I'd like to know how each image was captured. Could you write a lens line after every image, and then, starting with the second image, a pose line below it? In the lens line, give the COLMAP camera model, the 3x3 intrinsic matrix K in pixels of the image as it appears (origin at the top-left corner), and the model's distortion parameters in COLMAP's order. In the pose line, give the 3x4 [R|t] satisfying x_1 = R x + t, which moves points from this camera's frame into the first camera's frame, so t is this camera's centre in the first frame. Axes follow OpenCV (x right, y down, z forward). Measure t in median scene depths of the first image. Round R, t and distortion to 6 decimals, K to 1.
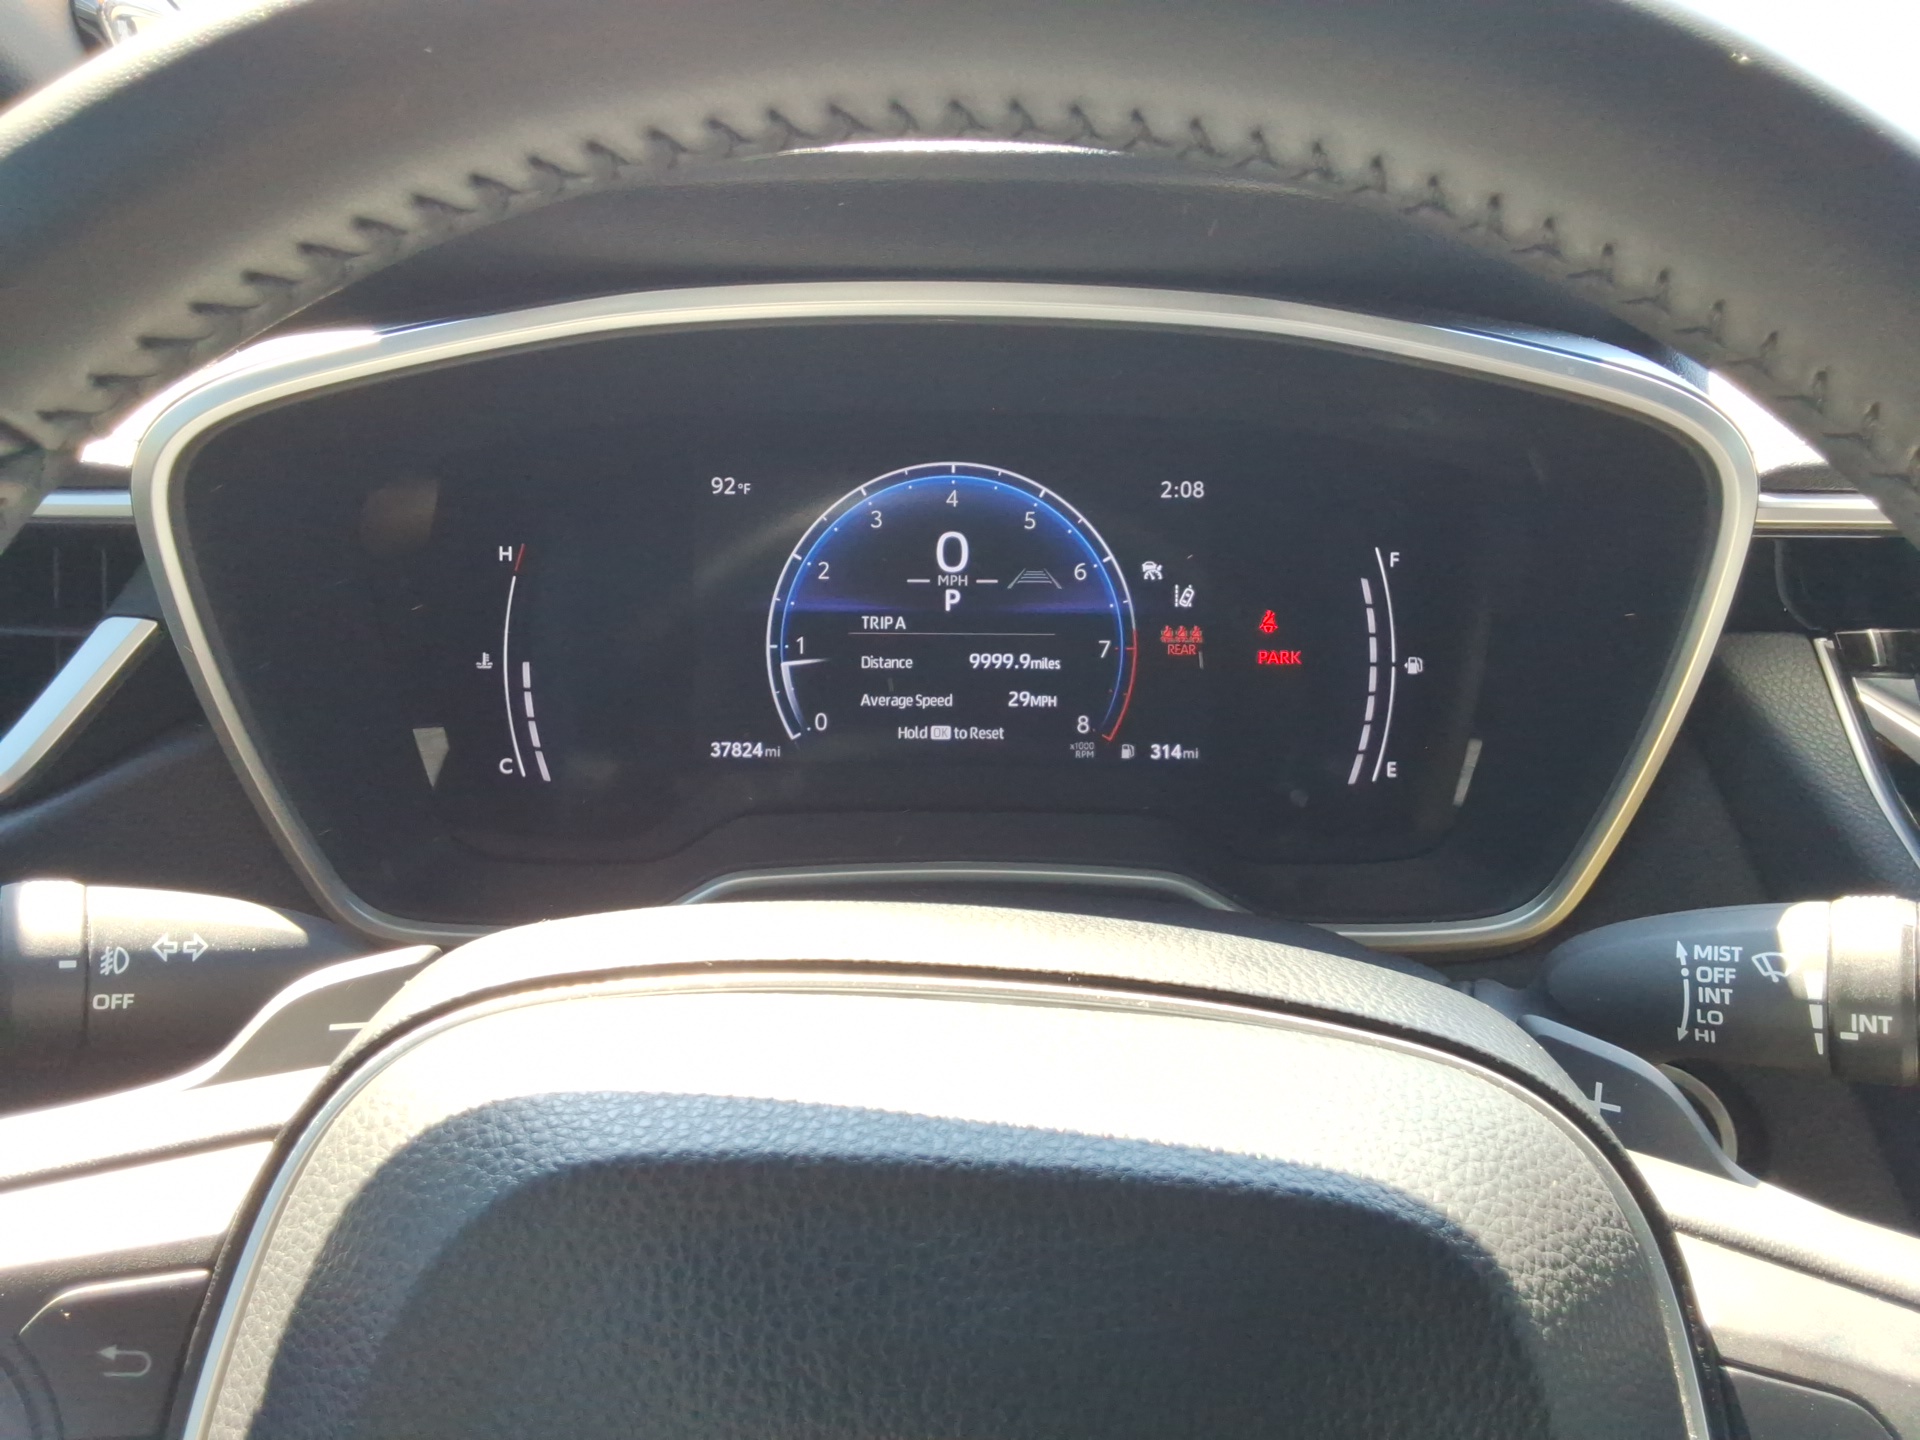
lens RADIAL K [[1558.3, 0, 957.4], [0, 1558.3, 707.2], [0, 0, 1]] dist [0.087248, -0.130946]
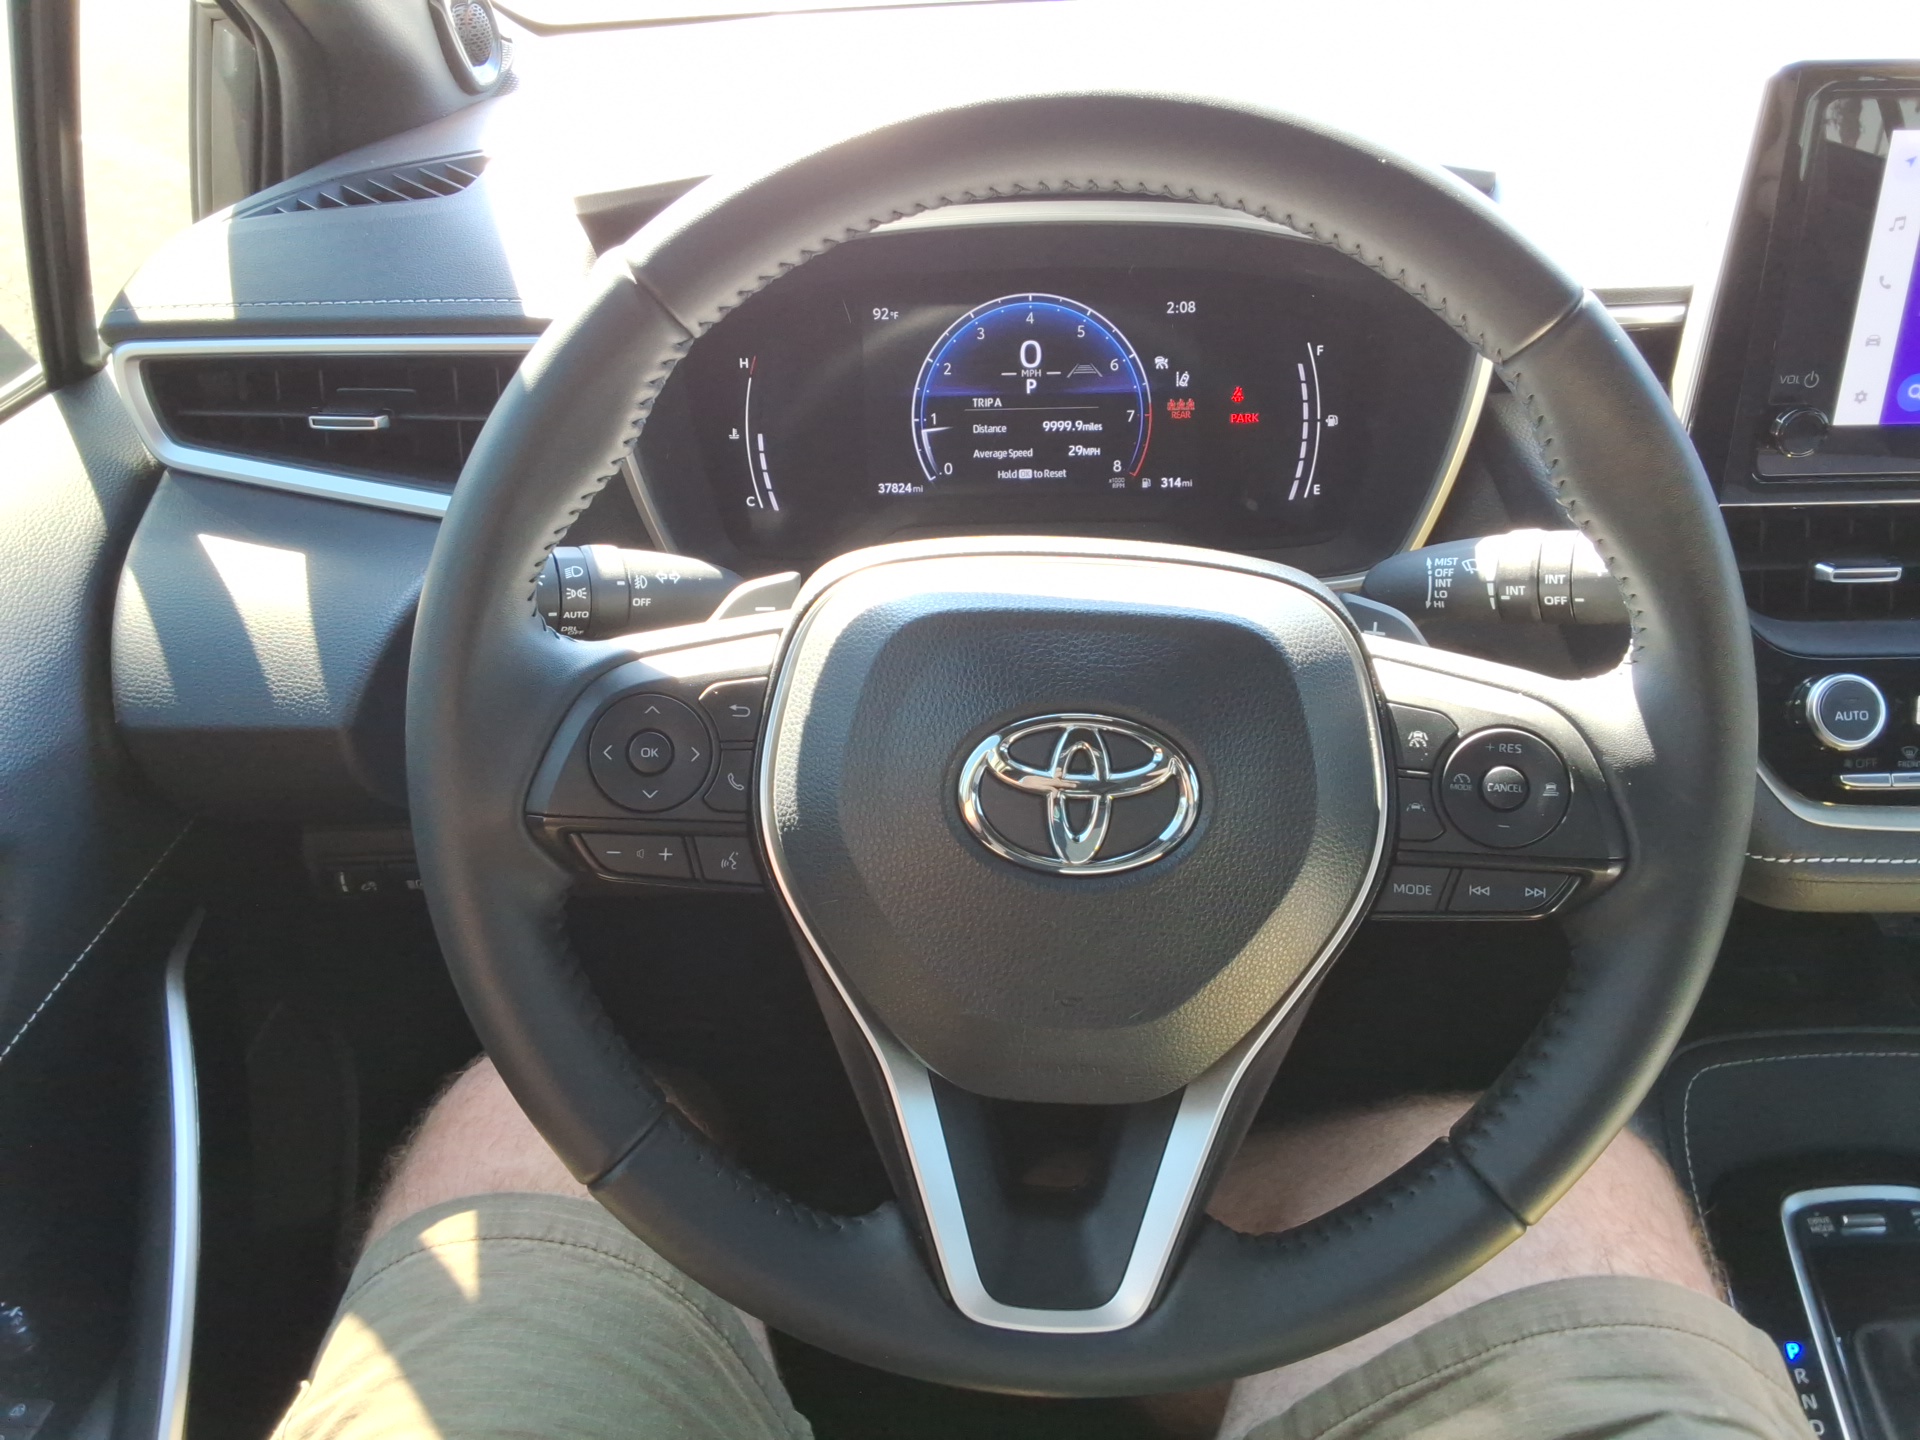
lens RADIAL K [[1558.3, 0, 961.4], [0, 1558.3, 711.1], [0, 0, 1]] dist [0.087248, -0.130946]
pose [[0.999582, -0.023310, -0.017074, -0.053517], [0.025474, 0.989819, 0.140033, 0.030898], [0.013636, -0.140410, 0.990000, -0.575183]]
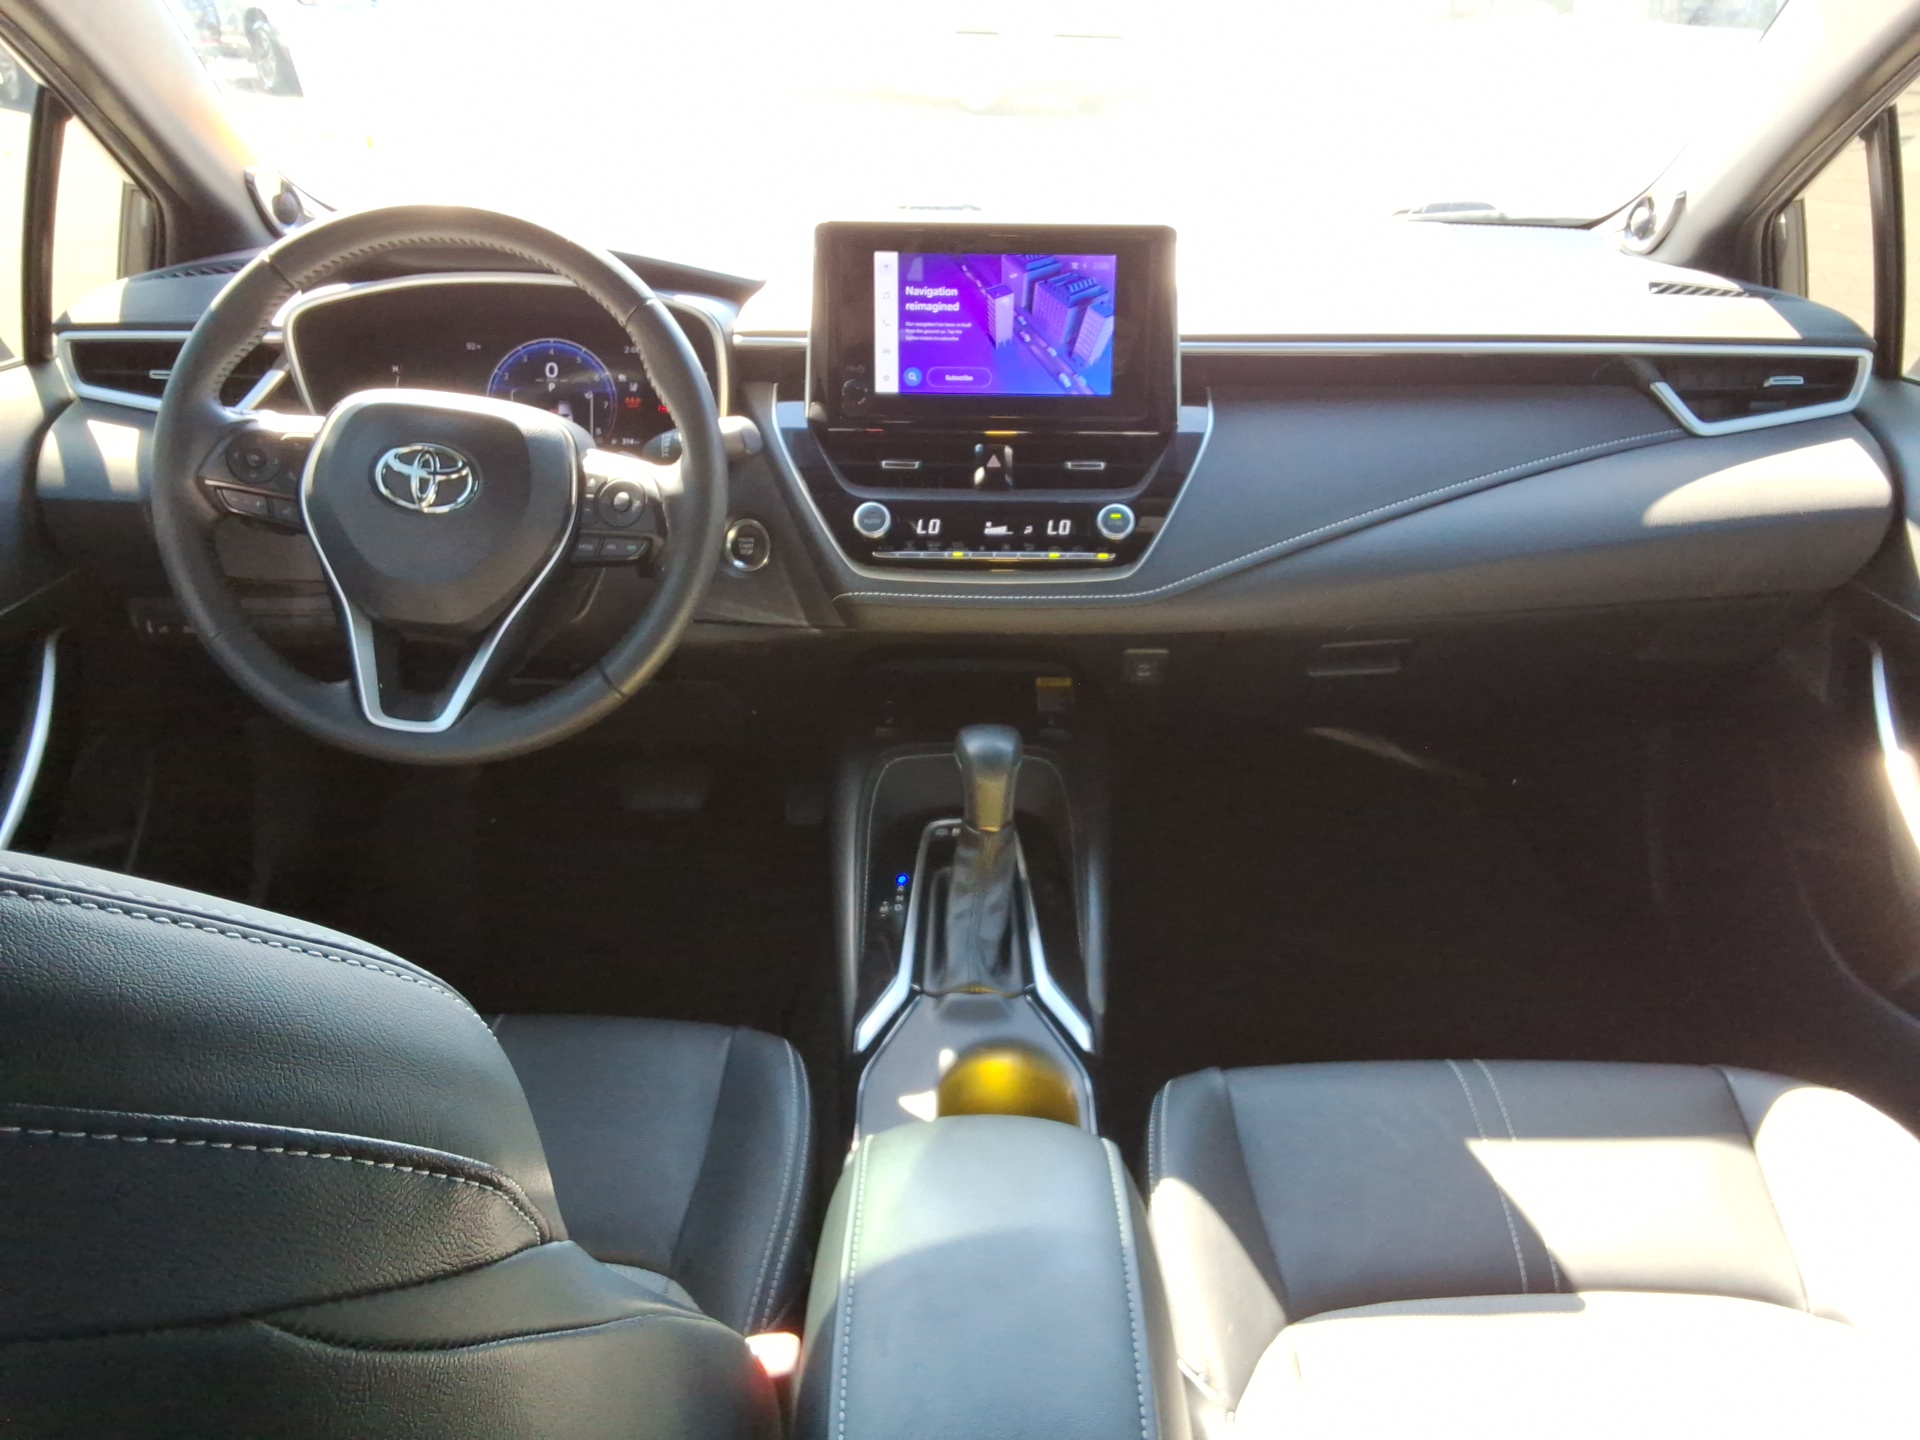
lens RADIAL K [[1558.3, 0, 947.6], [0, 1558.3, 678.8], [0, 0, 1]] dist [0.087248, -0.130946]
pose [[0.999991, 0.003889, -0.001637, 0.742000], [-0.003928, 0.999685, -0.024798, 0.544522], [0.001540, 0.024804, 0.999691, -1.903579]]
